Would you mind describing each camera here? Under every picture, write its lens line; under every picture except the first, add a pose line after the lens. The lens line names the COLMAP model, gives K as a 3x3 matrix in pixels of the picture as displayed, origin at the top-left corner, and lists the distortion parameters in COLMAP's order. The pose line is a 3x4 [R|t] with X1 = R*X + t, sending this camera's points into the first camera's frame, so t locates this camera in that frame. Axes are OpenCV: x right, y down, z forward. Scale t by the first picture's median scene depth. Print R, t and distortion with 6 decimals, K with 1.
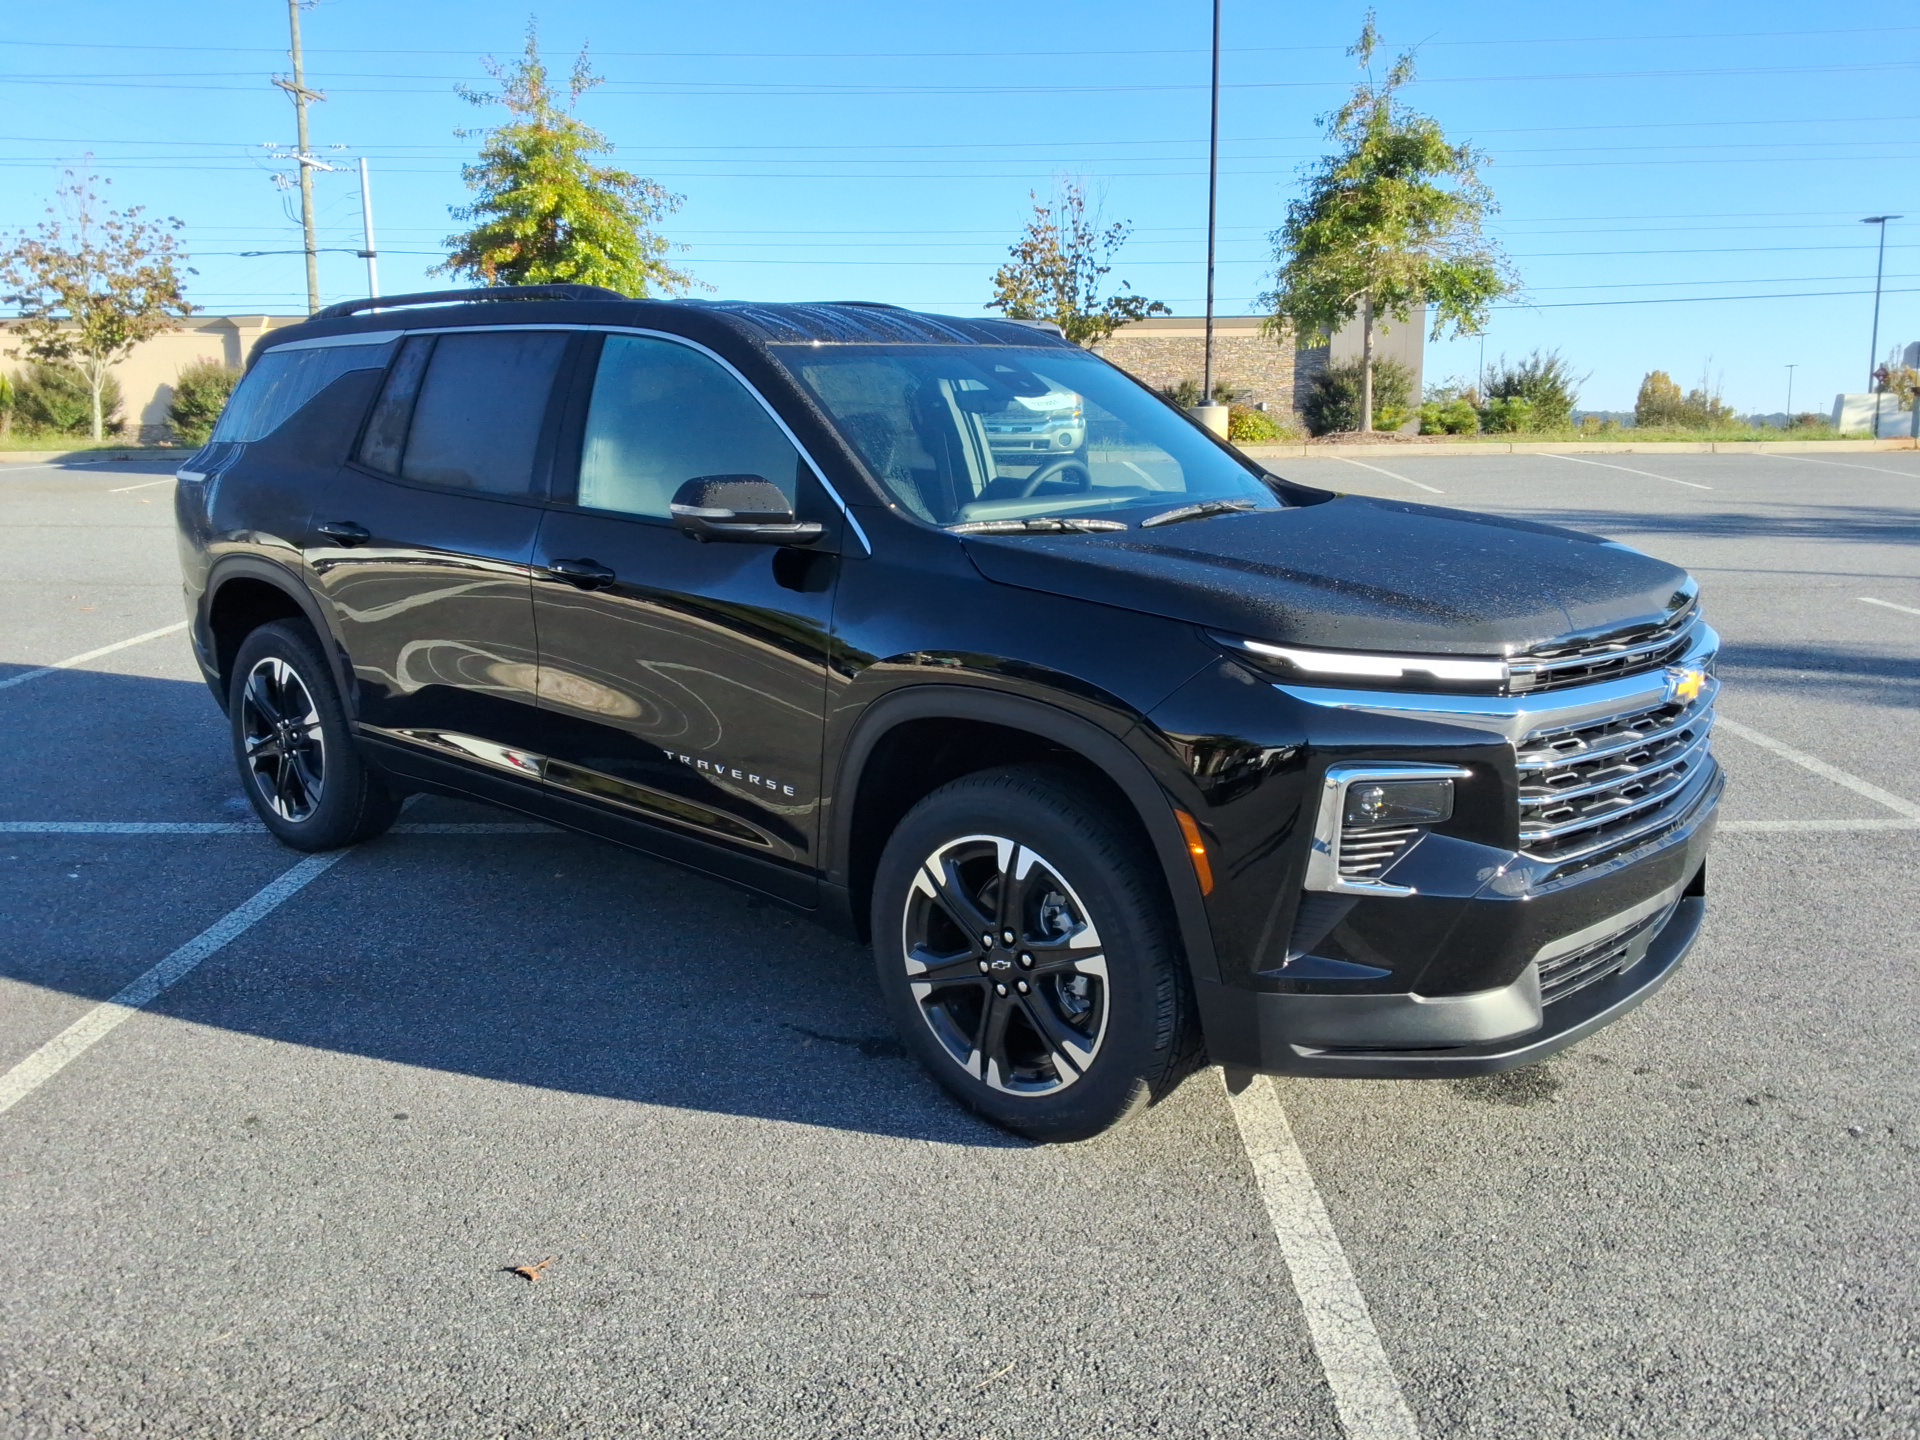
lens RADIAL K [[1545.8, 0, 976.7], [0, 1545.8, 712.3], [0, 0, 1]] dist [0.118181, -0.180217]
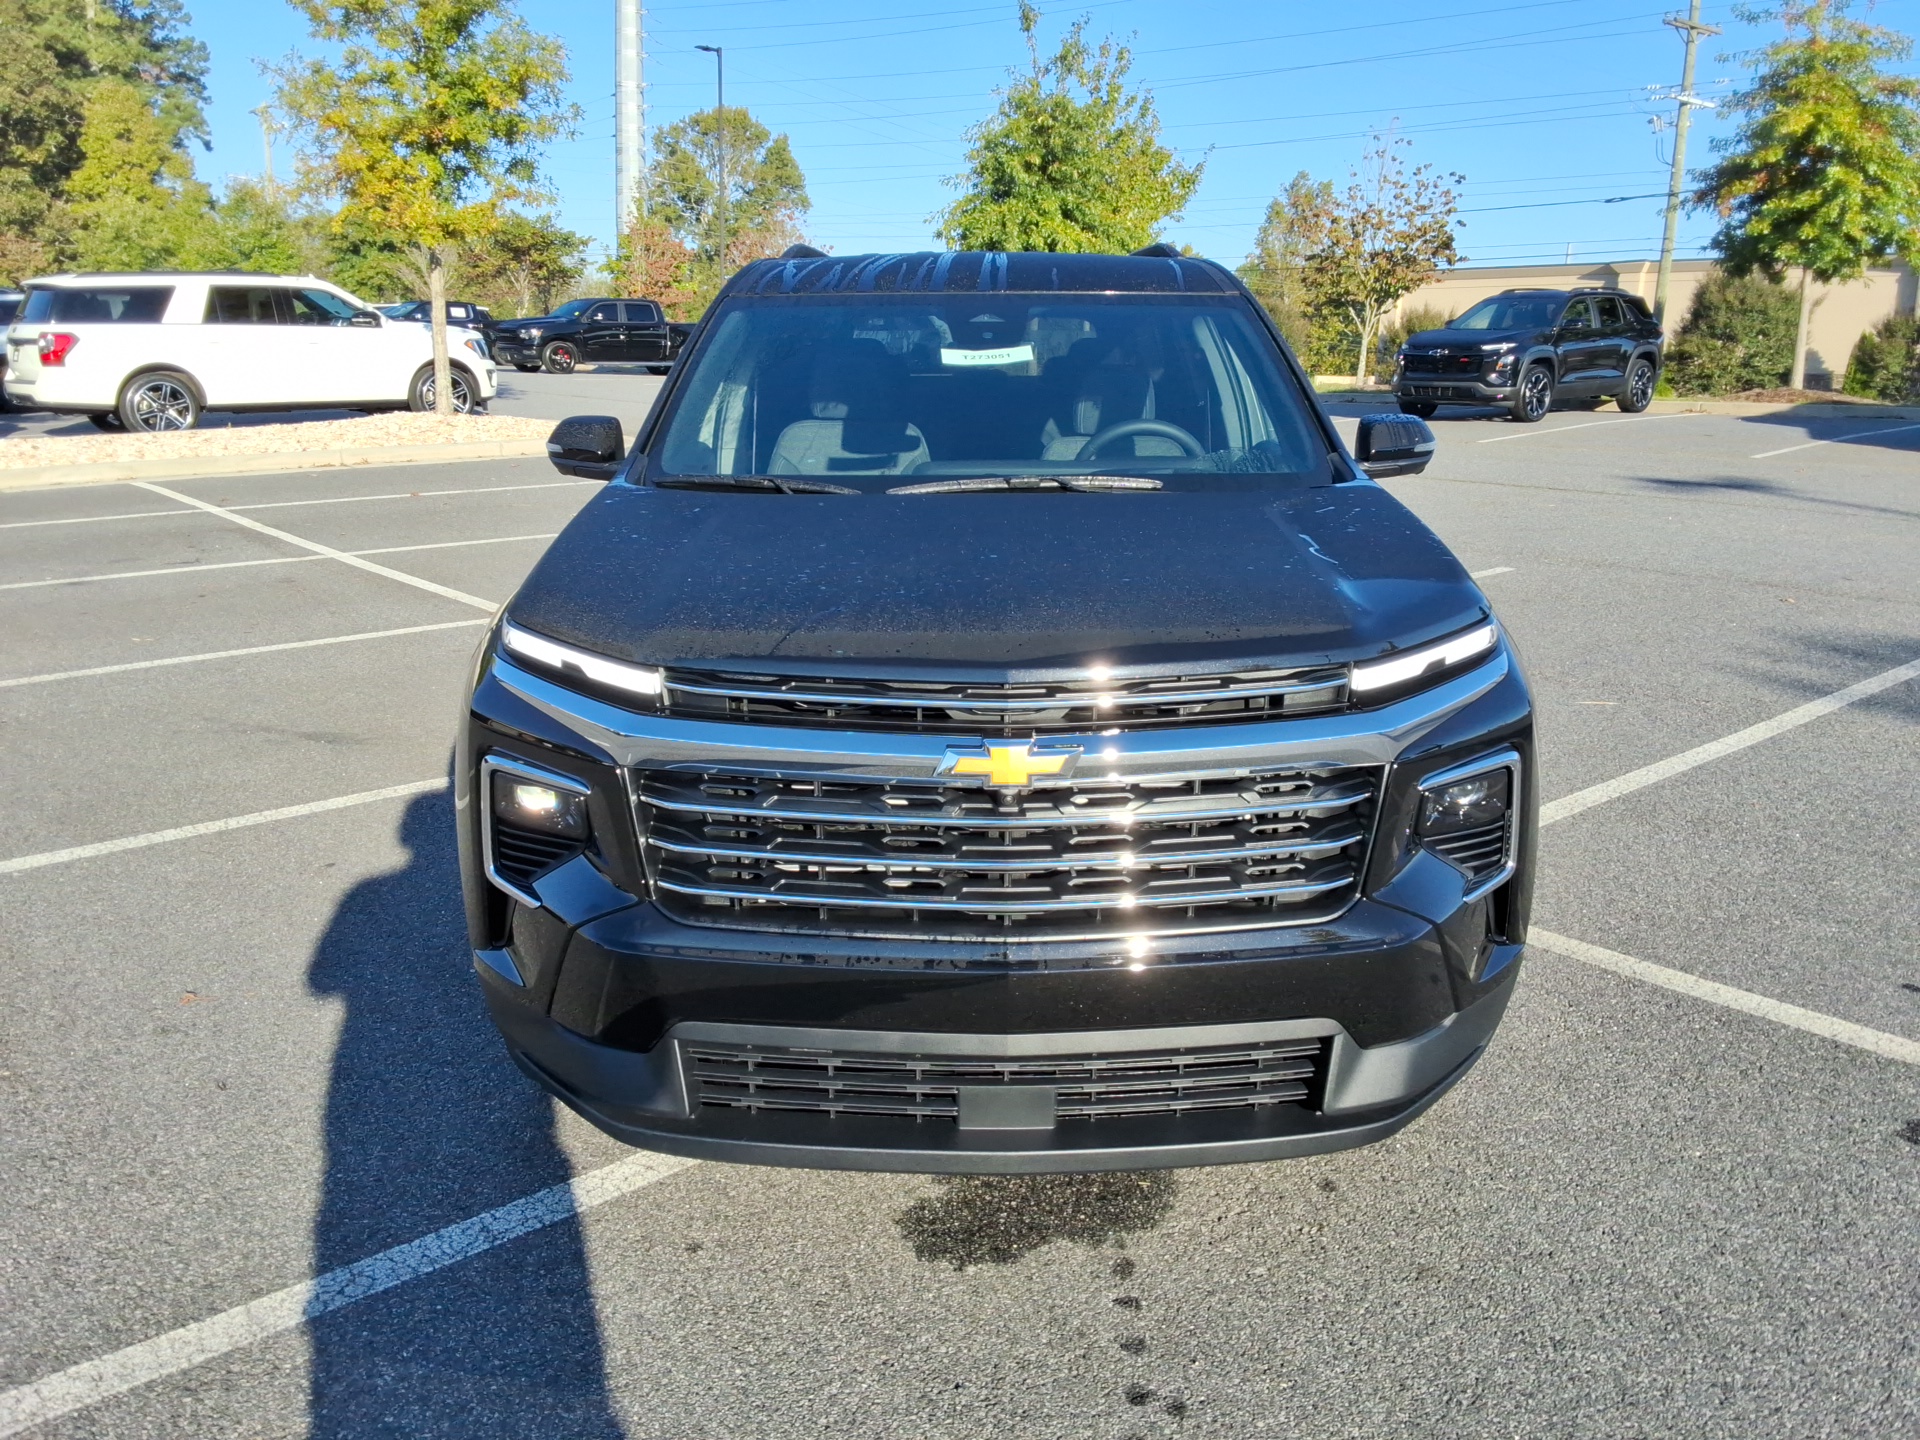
lens RADIAL K [[1570.0, 0, 987.7], [0, 1570.0, 686.0], [0, 0, 1]] dist [0.094123, -0.122154]
pose [[0.655938, 0.170407, -0.735327, 0.139372], [-0.159713, 0.983459, 0.085441, -0.016351], [0.737724, 0.061397, 0.672305, 0.071458]]
